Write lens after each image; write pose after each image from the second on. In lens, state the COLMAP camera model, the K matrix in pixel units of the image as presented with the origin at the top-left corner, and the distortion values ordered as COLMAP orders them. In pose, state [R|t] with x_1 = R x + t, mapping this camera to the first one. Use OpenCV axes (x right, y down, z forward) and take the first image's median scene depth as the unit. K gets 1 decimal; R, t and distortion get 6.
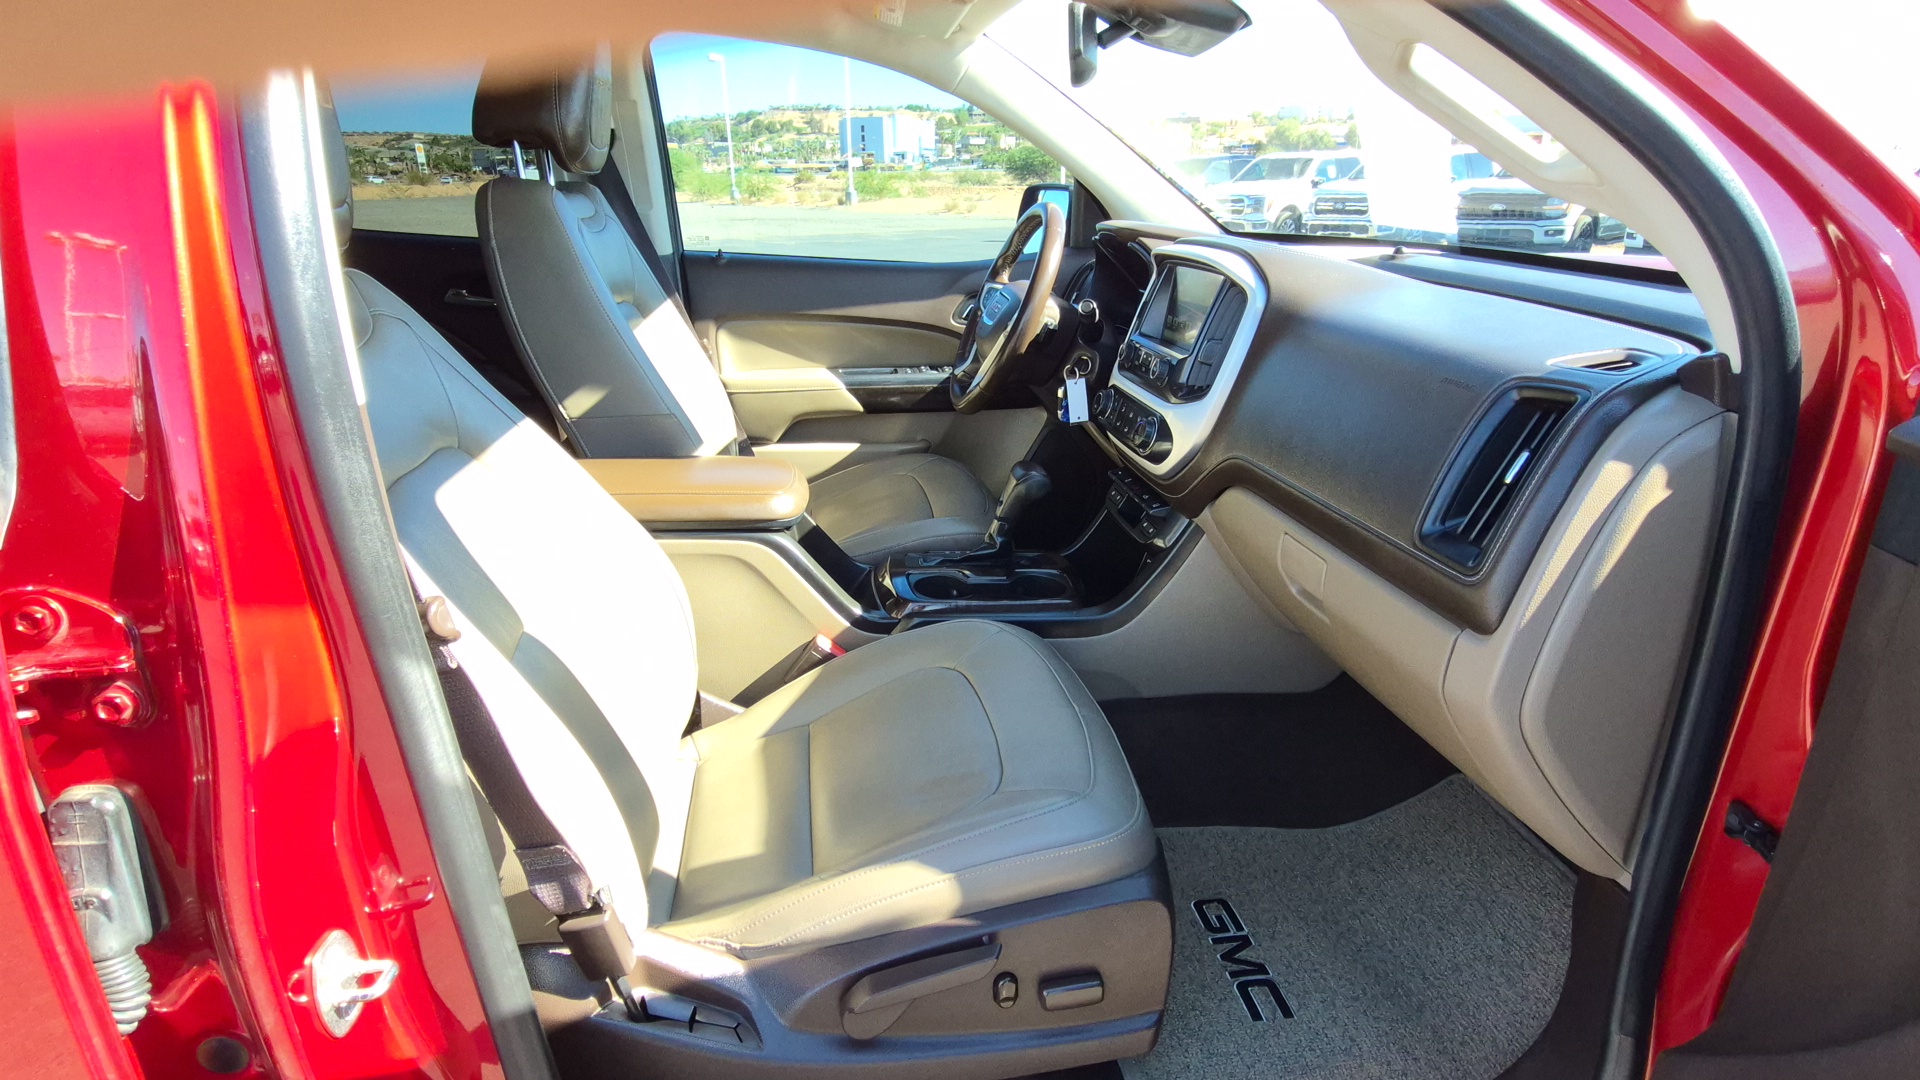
lens RADIAL K [[1000.4, 0, 970.3], [0, 1000.4, 534.3], [0, 0, 1]] dist [-0.011349, -0.001947]
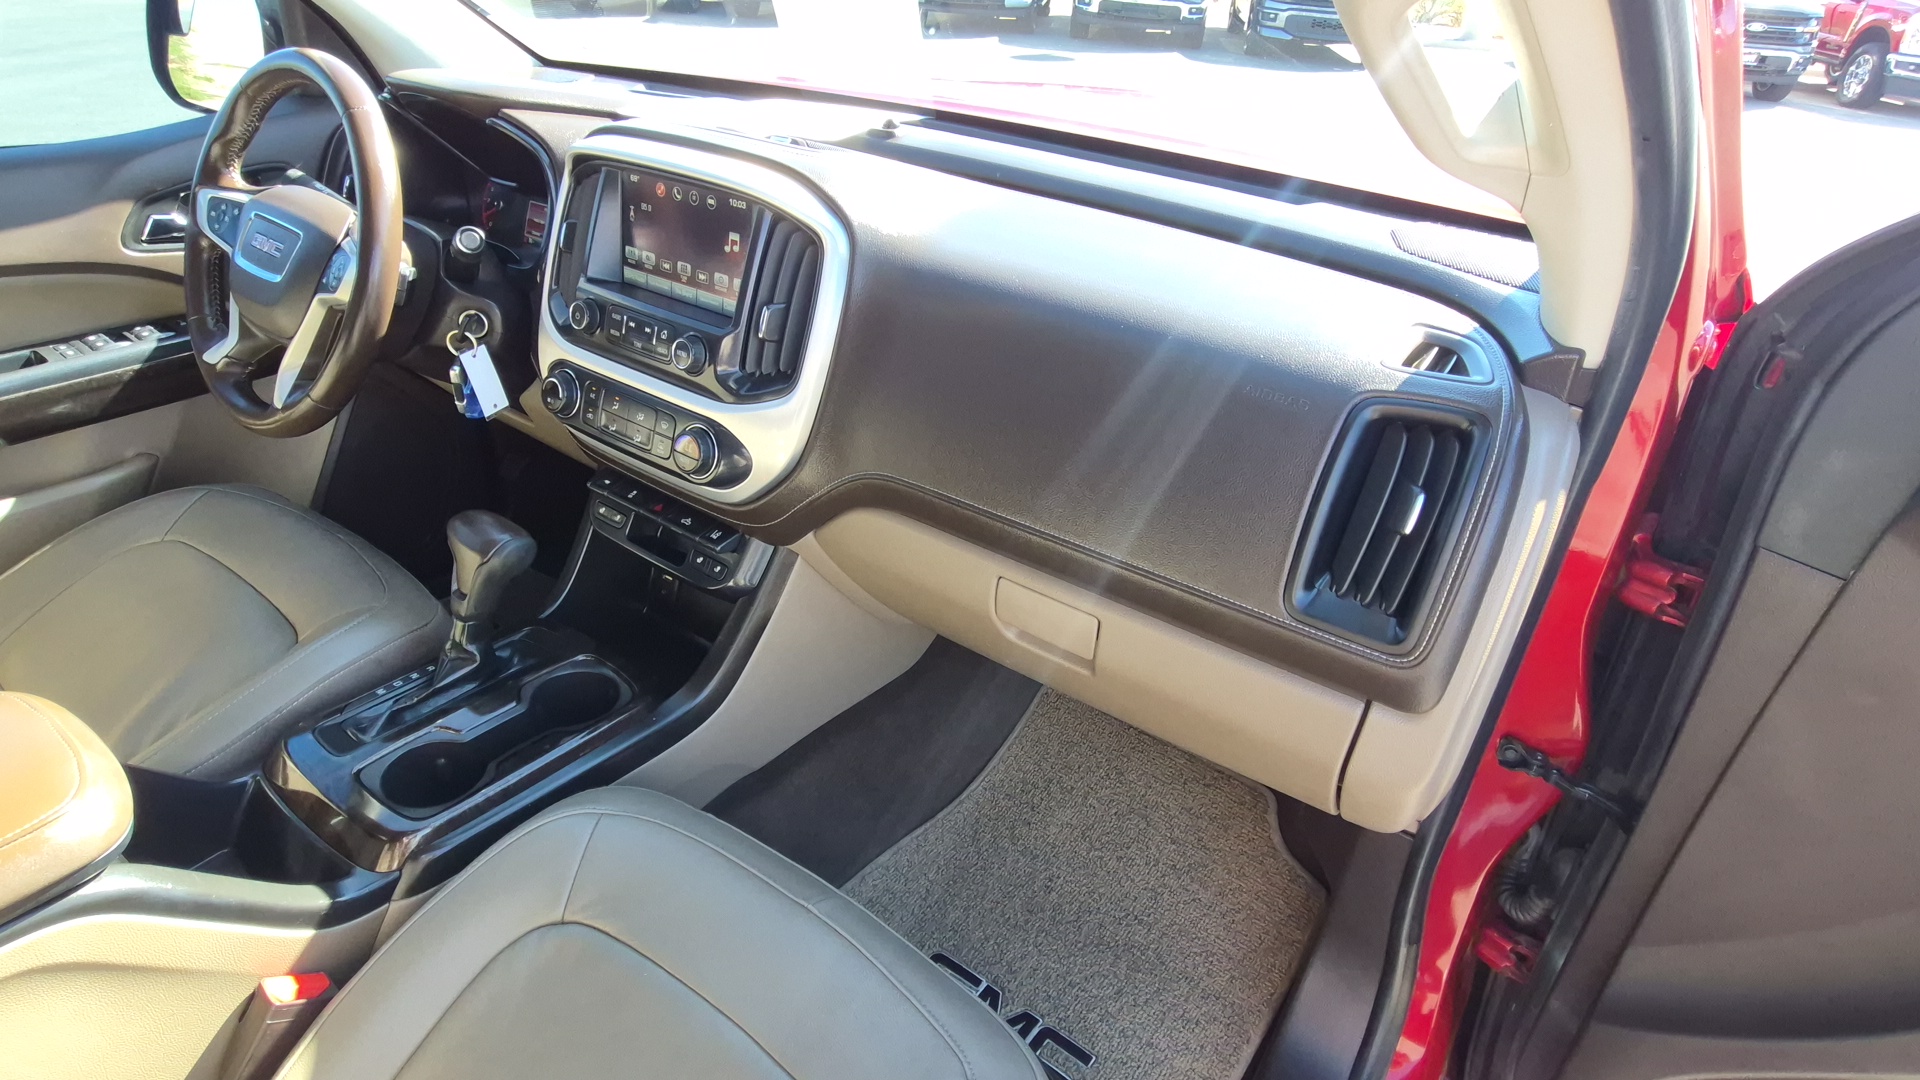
lens RADIAL K [[1000.4, 0, 966.2], [0, 1000.4, 534.3], [0, 0, 1]] dist [-0.011349, -0.001947]
pose [[0.707969, -0.338744, 0.619704, -0.116464], [0.192558, 0.936804, 0.292094, -0.183766], [-0.679487, -0.087465, 0.728456, 0.330093]]
